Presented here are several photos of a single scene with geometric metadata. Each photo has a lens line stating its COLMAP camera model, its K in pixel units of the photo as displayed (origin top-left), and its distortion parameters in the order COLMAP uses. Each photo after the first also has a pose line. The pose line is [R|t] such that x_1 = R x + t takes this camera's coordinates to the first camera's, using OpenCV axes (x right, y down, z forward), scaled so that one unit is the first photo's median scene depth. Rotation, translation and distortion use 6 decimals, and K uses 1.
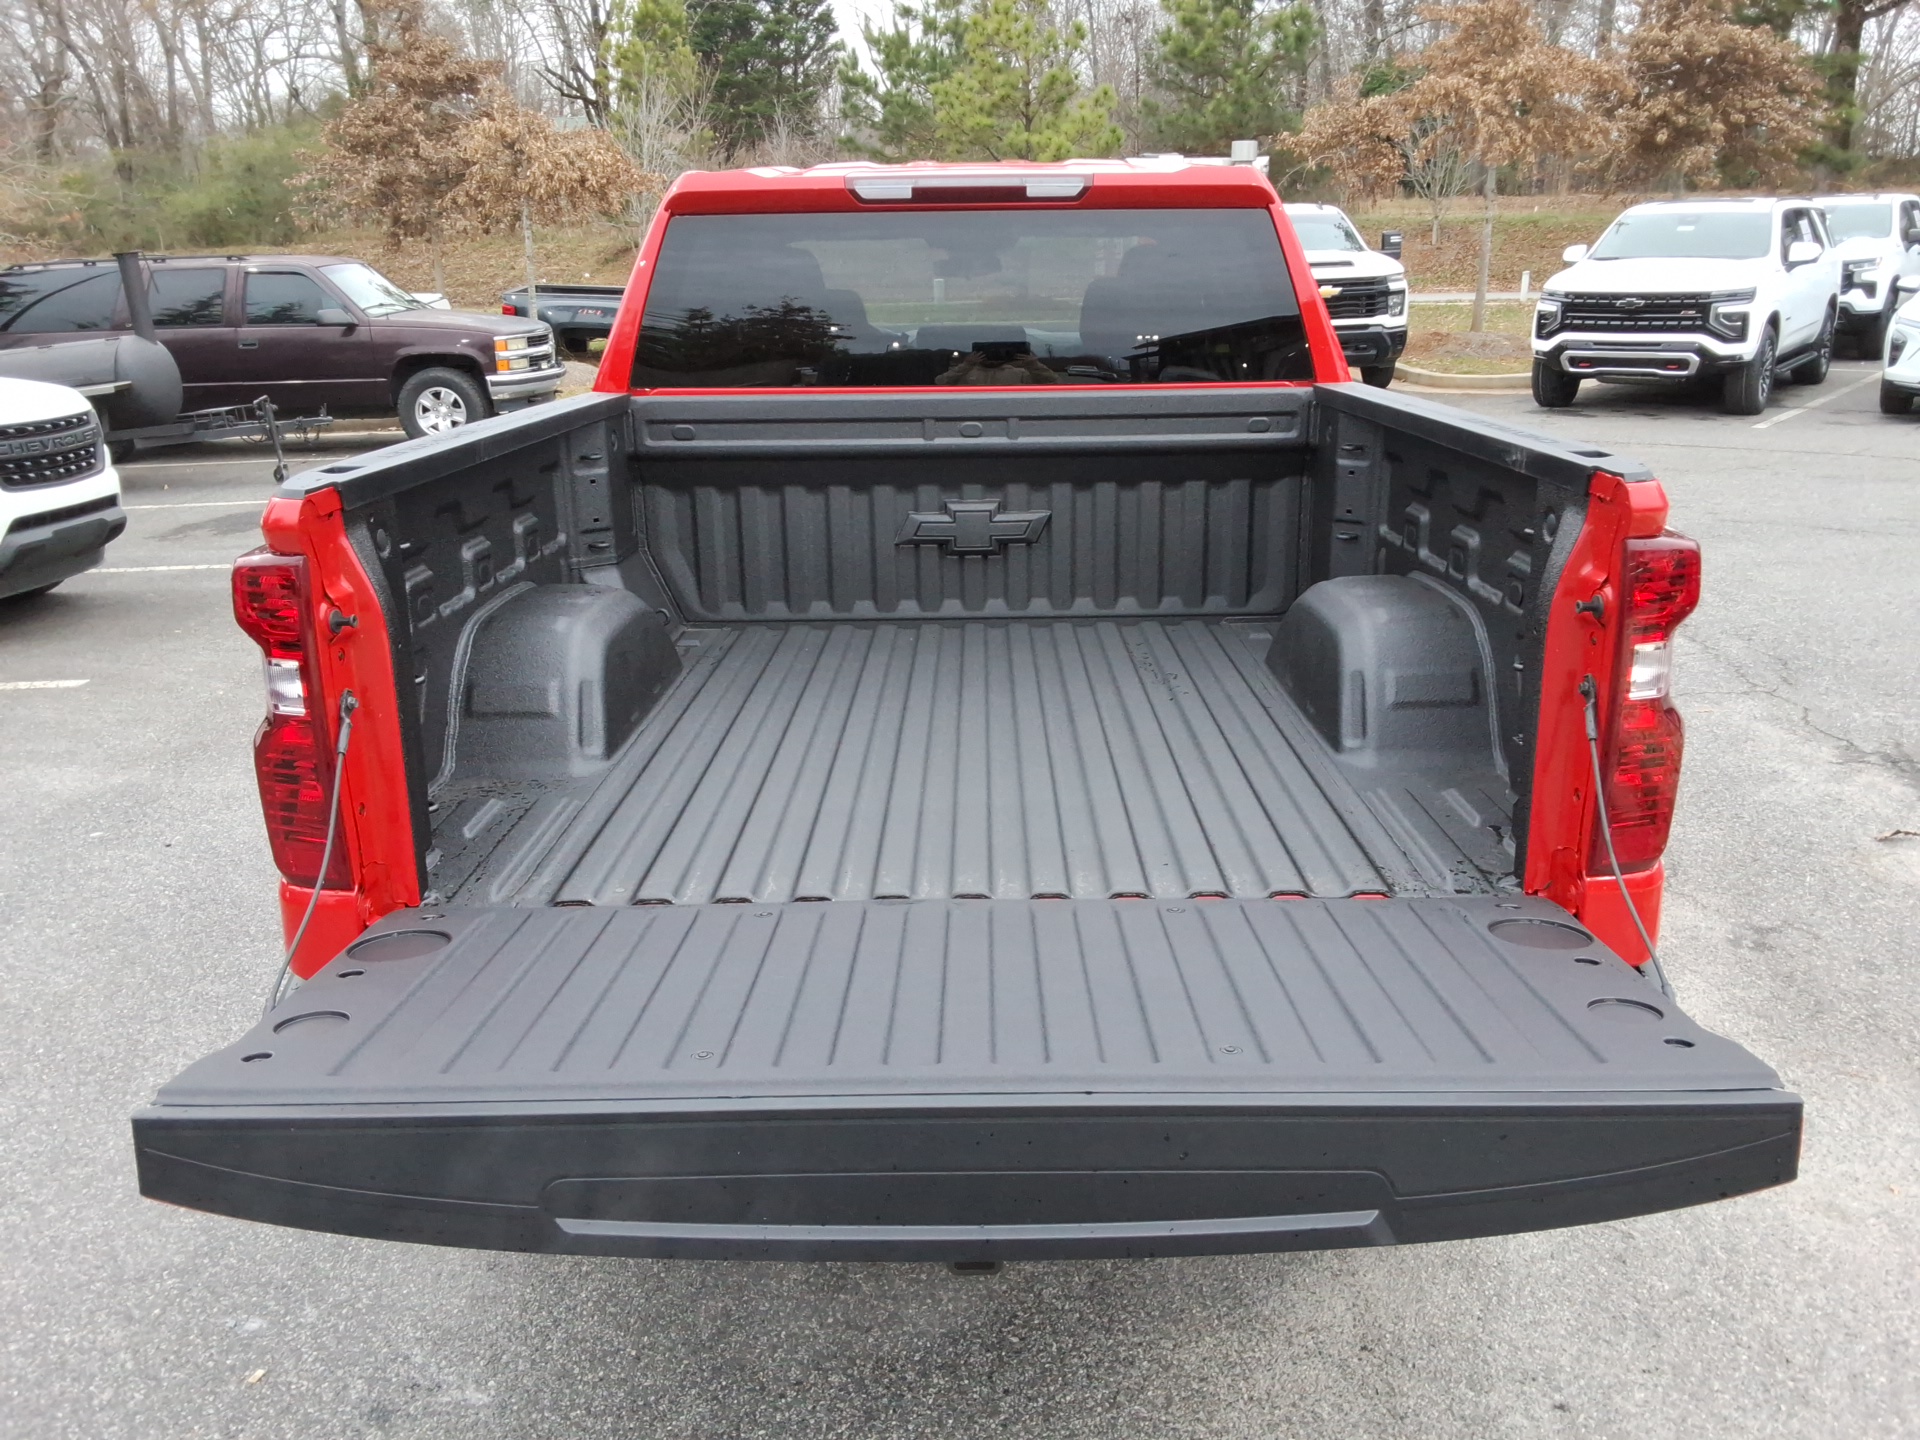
lens RADIAL K [[1540.2, 0, 978.5], [0, 1540.2, 704.7], [0, 0, 1]] dist [0.113000, -0.168391]
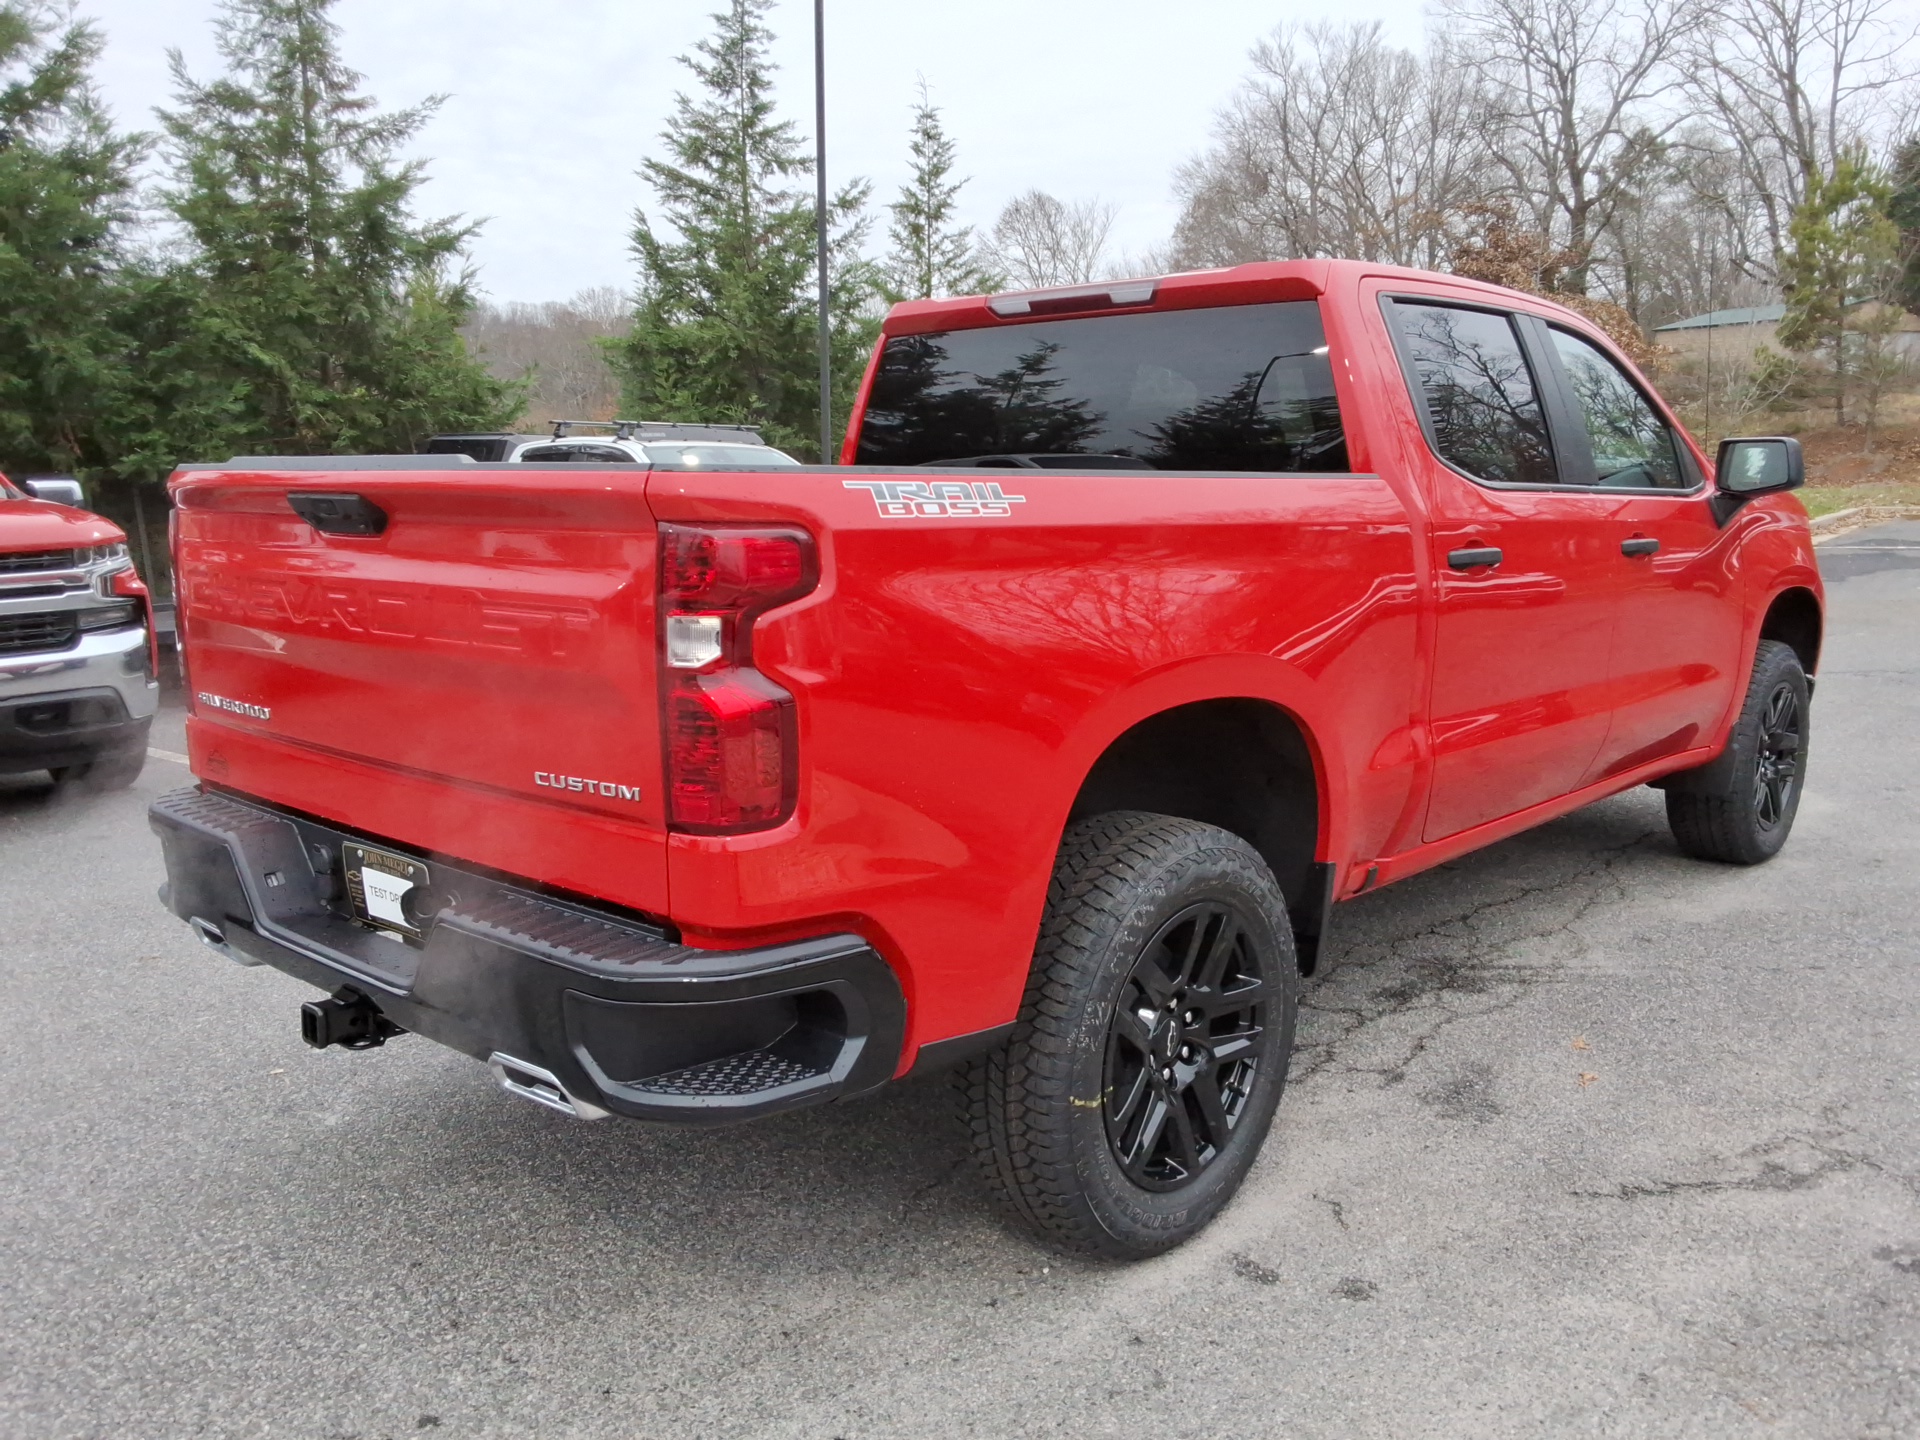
lens RADIAL K [[1534.6, 0, 992.1], [0, 1534.6, 713.0], [0, 0, 1]] dist [0.125616, -0.189524]
pose [[0.743694, 0.115045, -0.658547, 0.106587], [-0.188256, 0.981256, -0.041176, 0.002224], [0.641467, 0.154598, 0.751412, 0.026742]]
